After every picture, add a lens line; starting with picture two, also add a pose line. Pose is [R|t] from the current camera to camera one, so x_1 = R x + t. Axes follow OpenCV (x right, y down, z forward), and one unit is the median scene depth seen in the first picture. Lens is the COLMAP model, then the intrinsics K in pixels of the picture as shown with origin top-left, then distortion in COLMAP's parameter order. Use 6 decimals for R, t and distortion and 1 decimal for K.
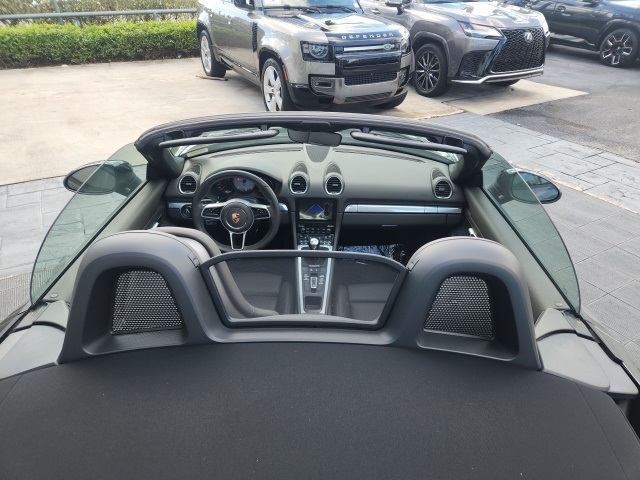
lens RADIAL K [[430.9, 0, 309.5], [0, 430.9, 238.7], [0, 0, 1]] dist [0.075906, -0.059219]
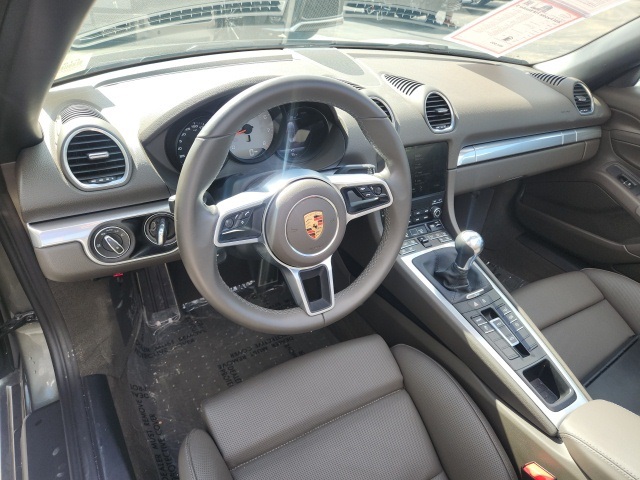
lens RADIAL K [[421.7, 0, 323.6], [0, 421.7, 249.3], [0, 0, 1]] dist [0.073119, -0.055846]
pose [[0.851979, -0.250418, 0.459807, -0.297756], [0.214049, 0.968053, 0.130603, -0.066707], [-0.477823, -0.012850, 0.878362, 0.653143]]
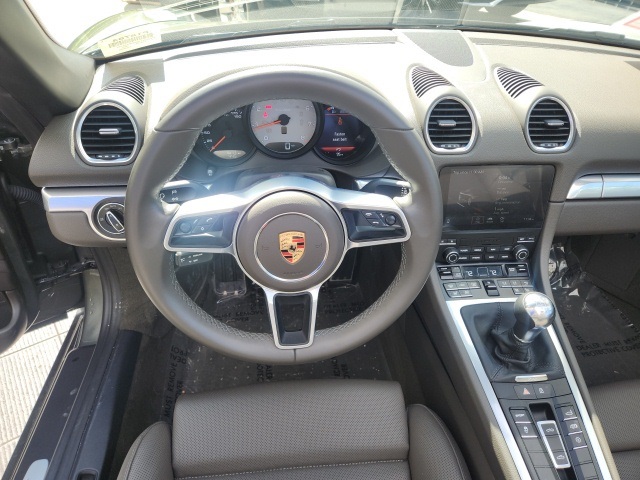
lens RADIAL K [[426.6, 0, 320.2], [0, 426.6, 239.5], [0, 0, 1]] dist [0.071741, -0.060987]
pose [[0.991109, -0.053468, 0.121836, -0.171845], [0.040105, 0.993166, 0.109601, -0.077341], [-0.126864, -0.103740, 0.986480, 0.669508]]
